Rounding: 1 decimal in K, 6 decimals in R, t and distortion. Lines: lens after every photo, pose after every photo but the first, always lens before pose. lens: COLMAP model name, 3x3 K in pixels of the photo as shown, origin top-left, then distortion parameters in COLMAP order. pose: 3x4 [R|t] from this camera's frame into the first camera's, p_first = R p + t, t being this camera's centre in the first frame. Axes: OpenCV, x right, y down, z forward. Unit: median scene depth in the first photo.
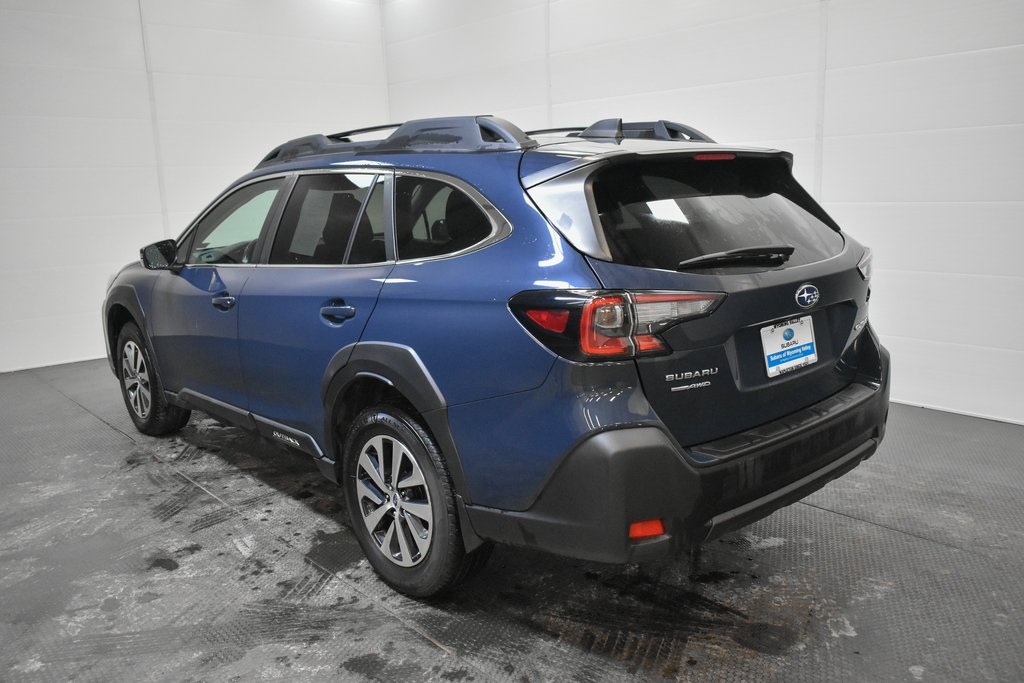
lens RADIAL K [[808.2, 0, 513.3], [0, 808.2, 340.1], [0, 0, 1]] dist [-0.005853, 0.003569]
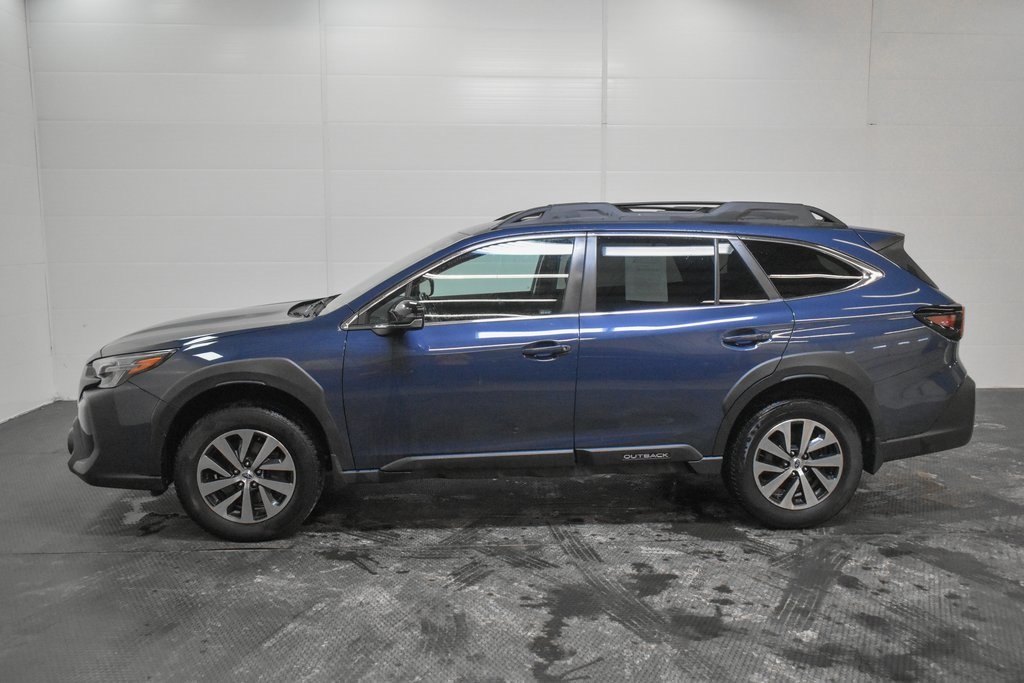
lens RADIAL K [[808.2, 0, 511.9], [0, 808.2, 339.2], [0, 0, 1]] dist [-0.005853, 0.003569]
pose [[0.618930, -0.065959, 0.782672, -1.589033], [0.131498, 0.991105, -0.020463, -0.059408], [-0.774361, 0.115585, 0.622098, 0.482341]]
